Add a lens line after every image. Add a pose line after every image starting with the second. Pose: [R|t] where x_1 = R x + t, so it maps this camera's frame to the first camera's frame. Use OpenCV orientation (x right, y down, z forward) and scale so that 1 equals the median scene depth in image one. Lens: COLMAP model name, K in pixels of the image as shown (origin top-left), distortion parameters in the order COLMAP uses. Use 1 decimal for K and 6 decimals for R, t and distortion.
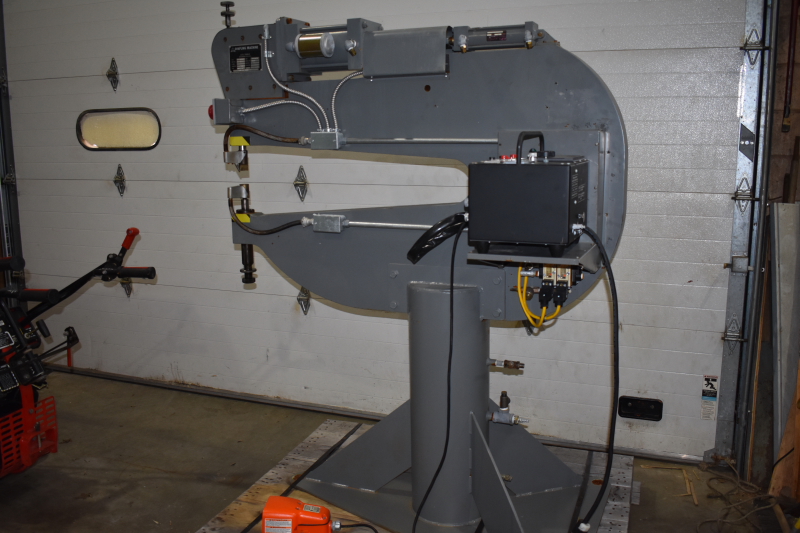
lens RADIAL K [[756.2, 0, 400.0], [0, 756.2, 266.5], [0, 0, 1]] dist [-0.008311, -0.003471]
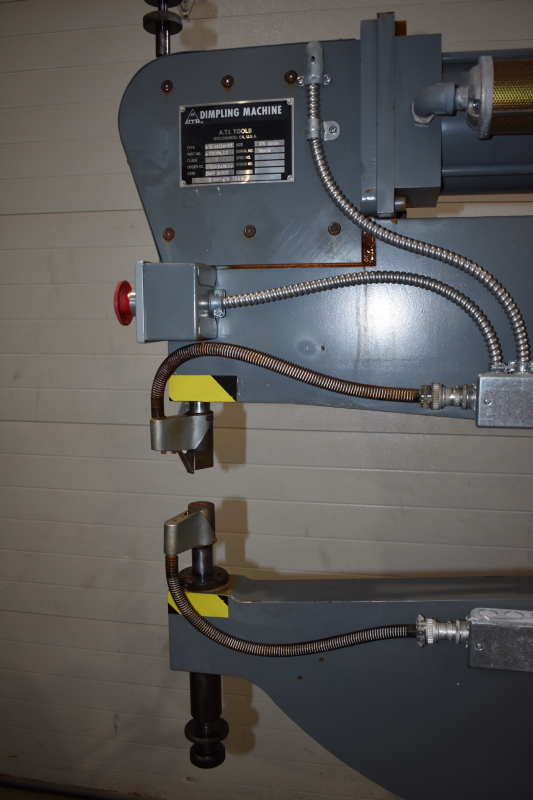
lens RADIAL K [[684.4, 0, 266.5], [0, 684.4, 400.0], [0, 0, 1]] dist [-0.062303, 0.003169]
pose [[0.975245, -0.018098, 0.220384, -0.256368], [0.027995, 0.998731, -0.041869, -0.149736], [-0.219346, 0.047002, 0.974514, 0.707786]]
